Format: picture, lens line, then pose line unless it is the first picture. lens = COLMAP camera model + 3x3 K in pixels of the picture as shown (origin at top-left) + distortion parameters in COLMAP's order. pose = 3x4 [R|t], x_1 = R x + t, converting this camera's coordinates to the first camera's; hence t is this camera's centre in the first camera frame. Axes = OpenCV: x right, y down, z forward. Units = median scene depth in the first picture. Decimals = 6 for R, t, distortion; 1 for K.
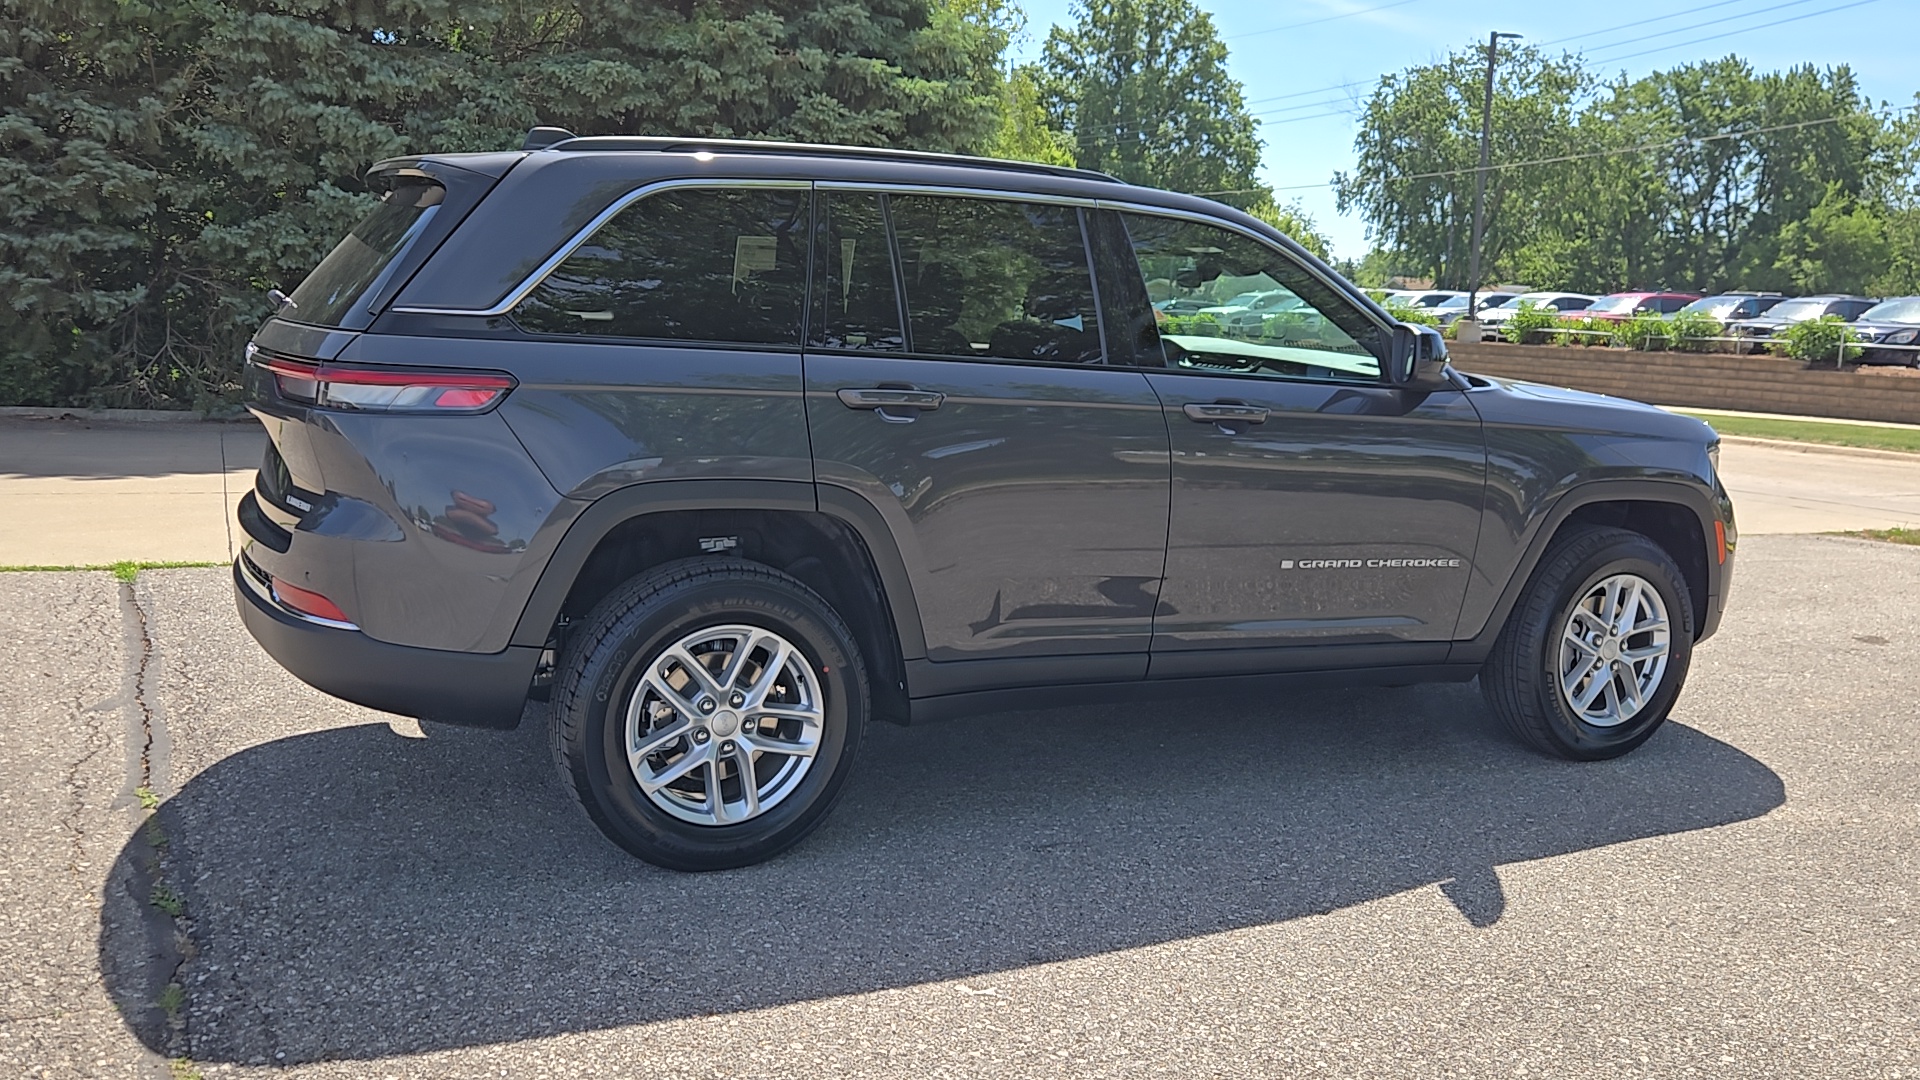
lens RADIAL K [[1573.1, 0, 951.2], [0, 1573.1, 543.9], [0, 0, 1]] dist [0.010795, -0.008802]
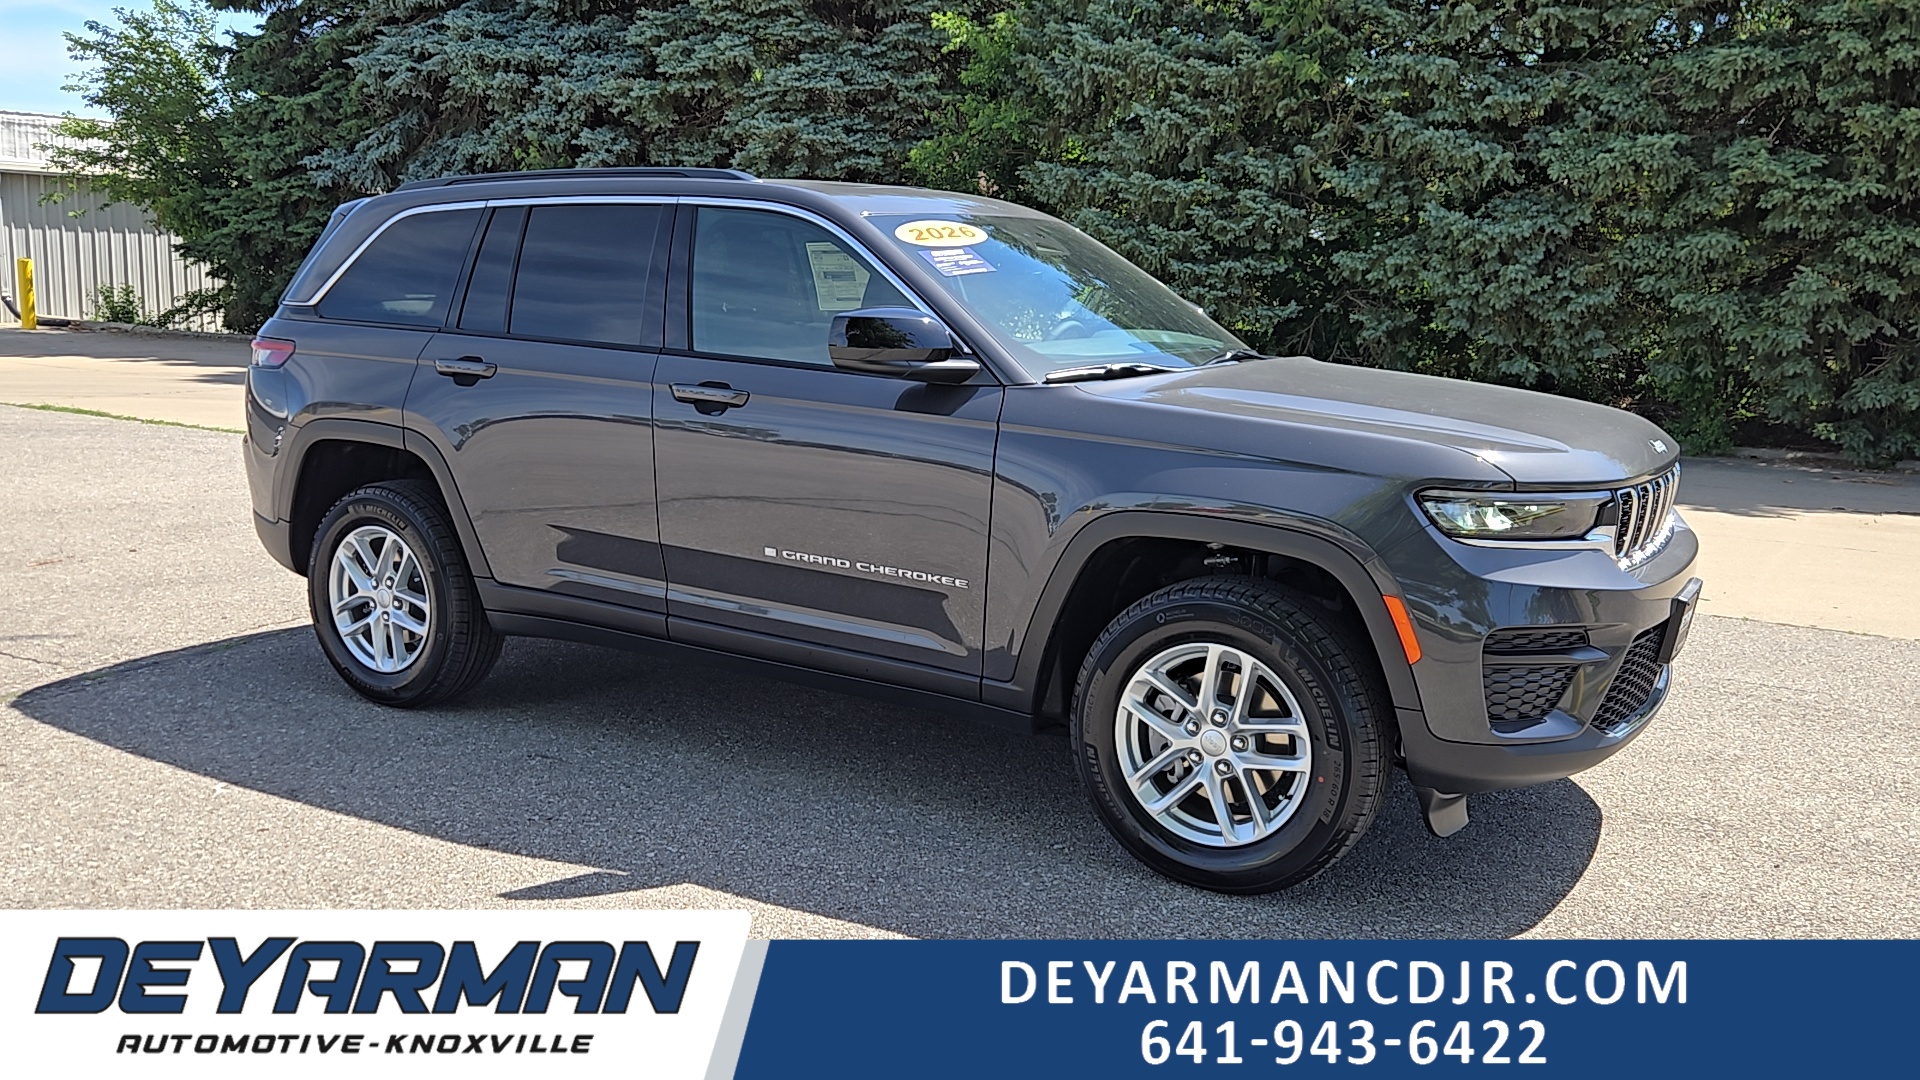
lens RADIAL K [[1573.1, 0, 962.1], [0, 1573.1, 531.0], [0, 0, 1]] dist [0.010795, -0.008802]
pose [[0.551128, 0.103211, -0.828013, 1.263830], [-0.123405, 0.991490, 0.041449, -0.064296], [0.825245, 0.079337, 0.559175, 0.626749]]
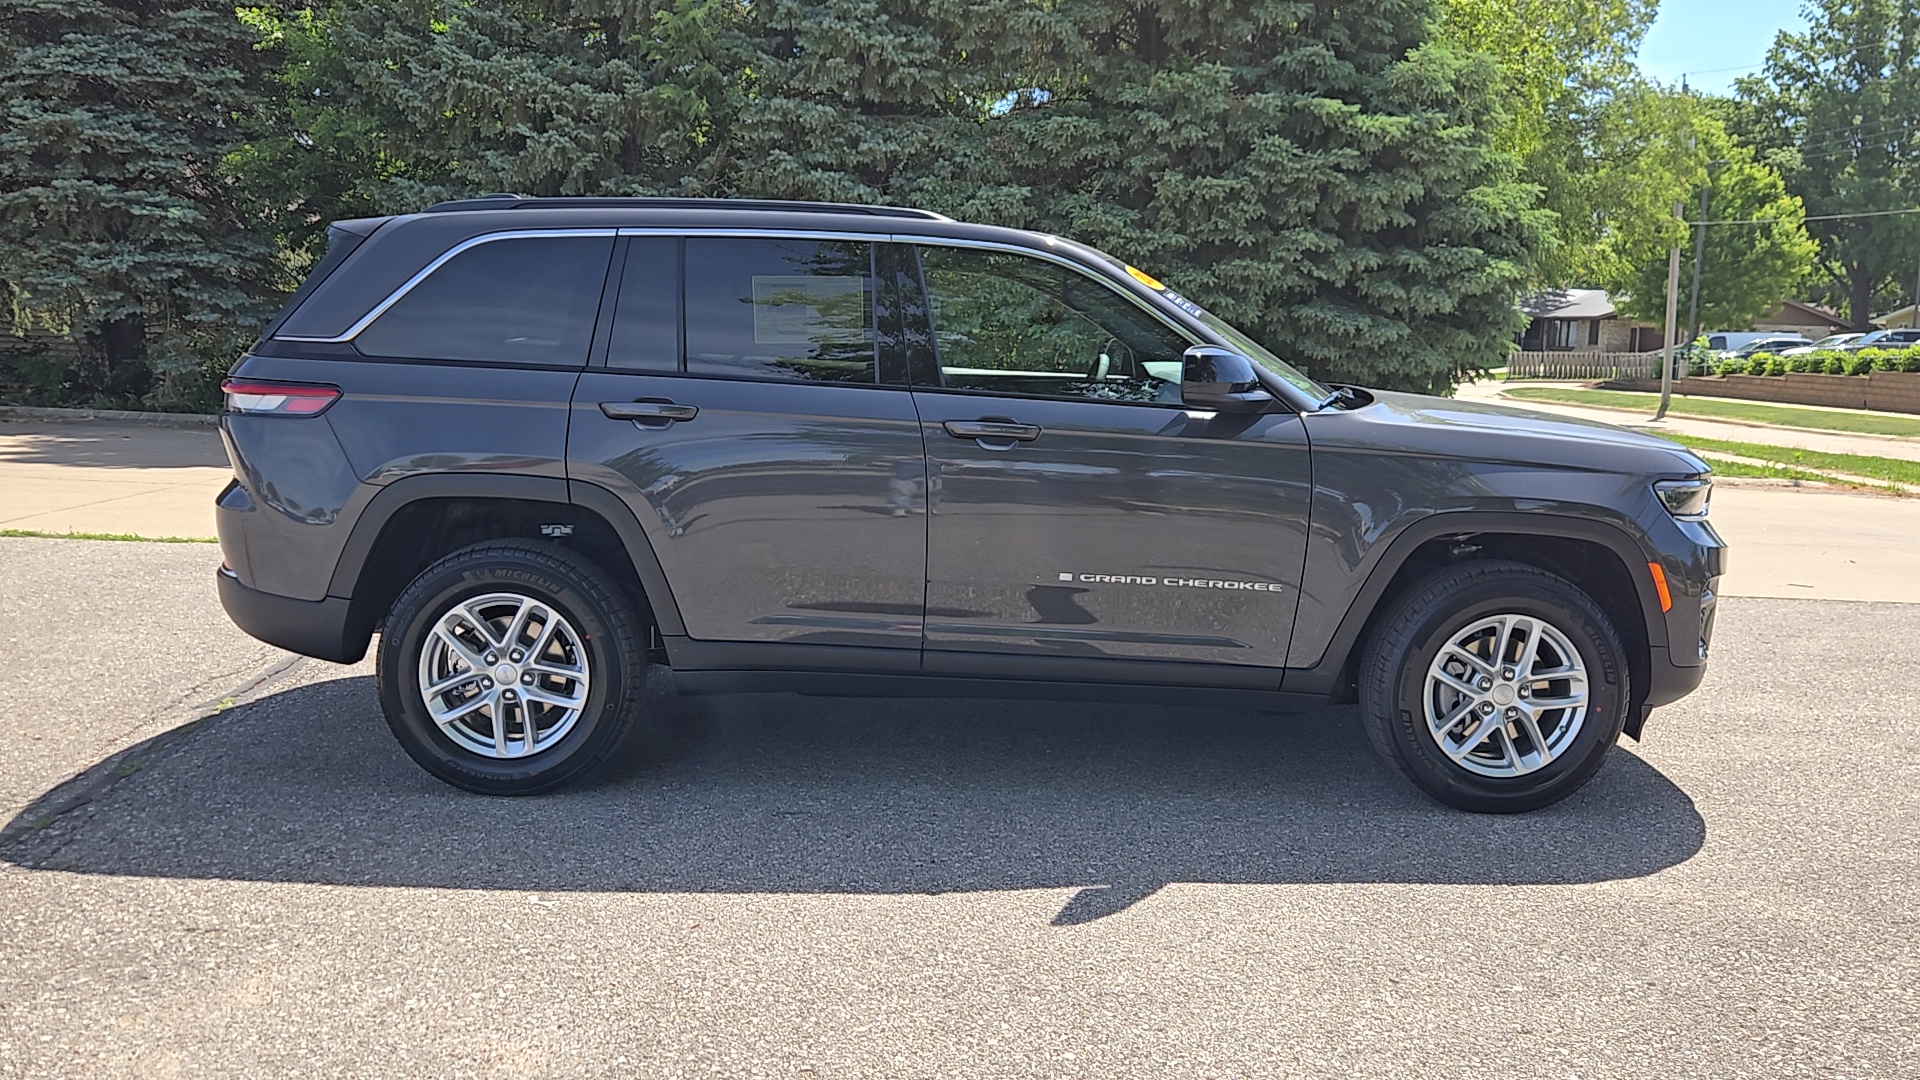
lens RADIAL K [[1573.1, 0, 964.8], [0, 1573.1, 525.3], [0, 0, 1]] dist [0.010795, -0.008802]
pose [[0.913358, 0.038167, -0.405366, 0.660026], [-0.053279, 0.998240, -0.026060, 0.011175], [0.403657, 0.045400, 0.913783, 0.021156]]
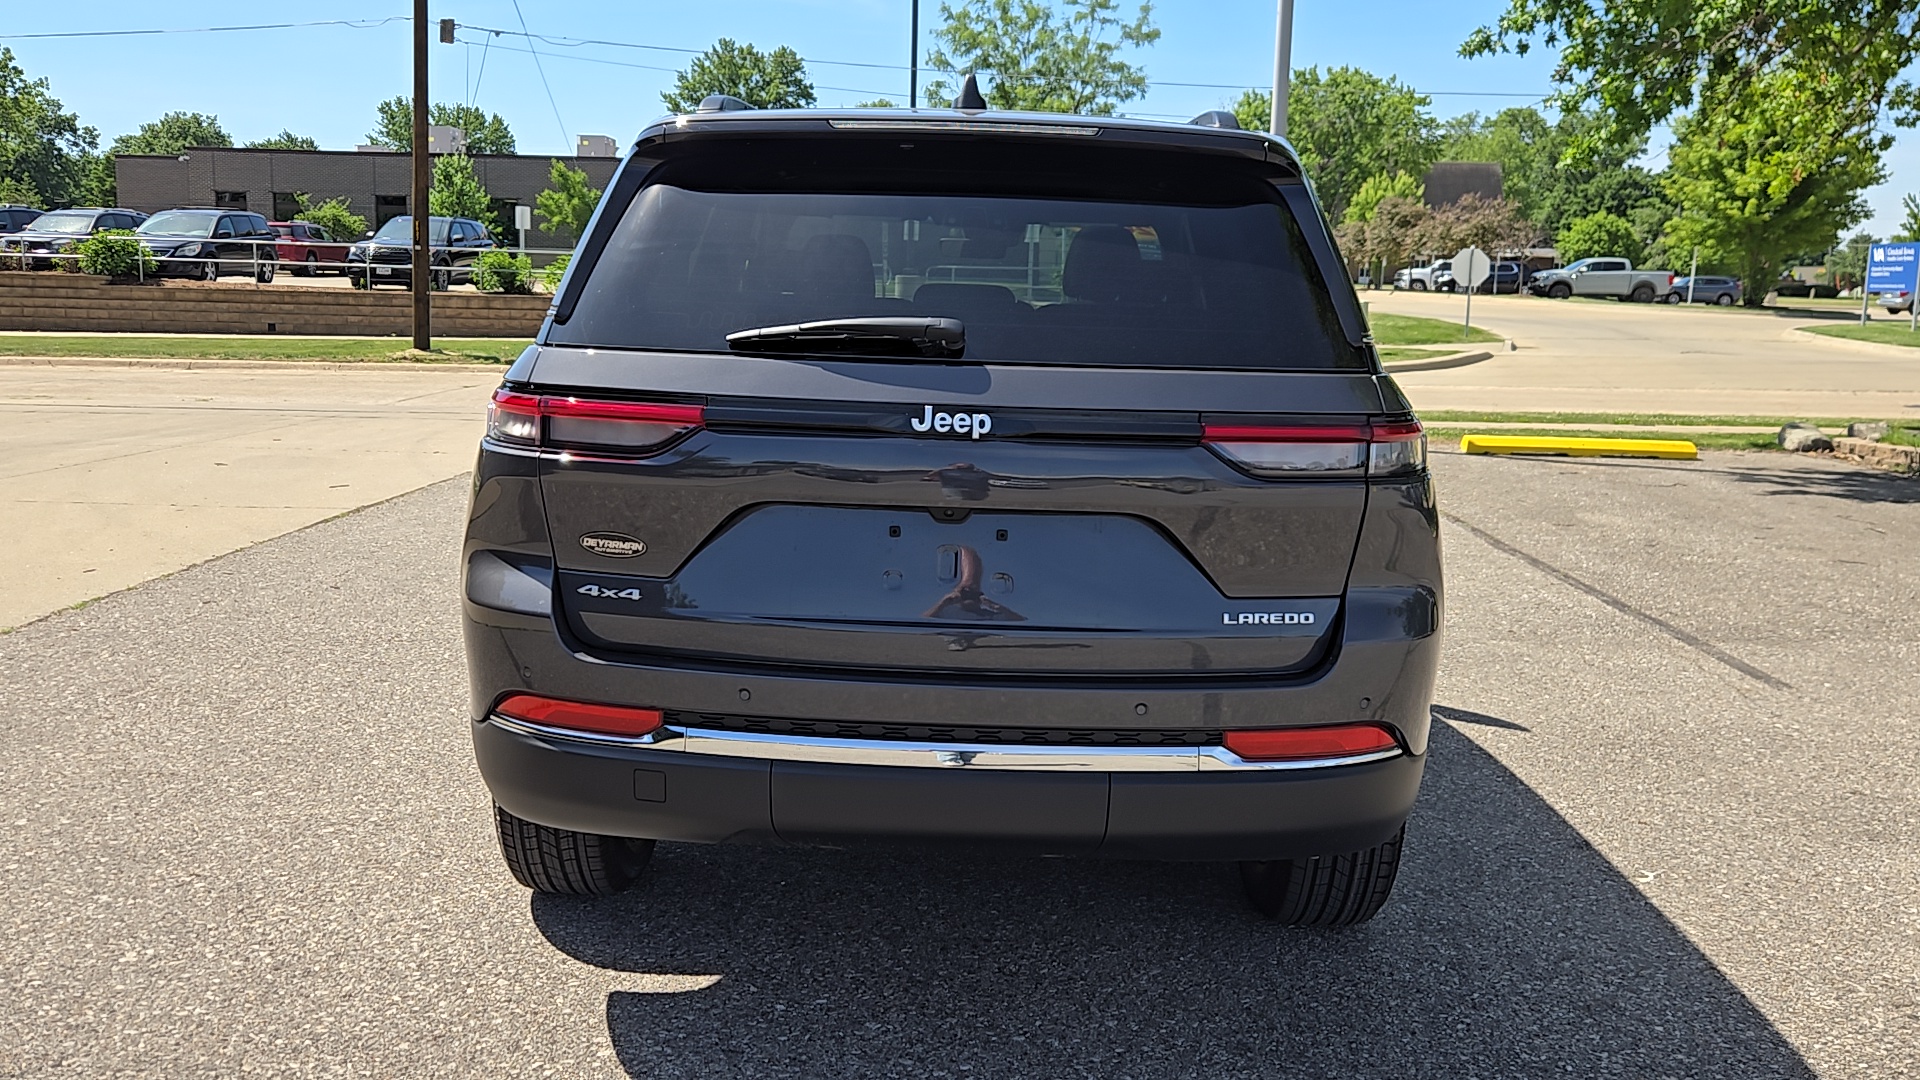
lens RADIAL K [[1573.1, 0, 964.6], [0, 1573.1, 535.4], [0, 0, 1]] dist [0.010795, -0.008802]
pose [[0.453649, -0.173318, 0.874164, -1.037469], [0.126197, 0.983515, 0.129509, -0.164821], [-0.882200, 0.051565, 0.468043, 0.744868]]
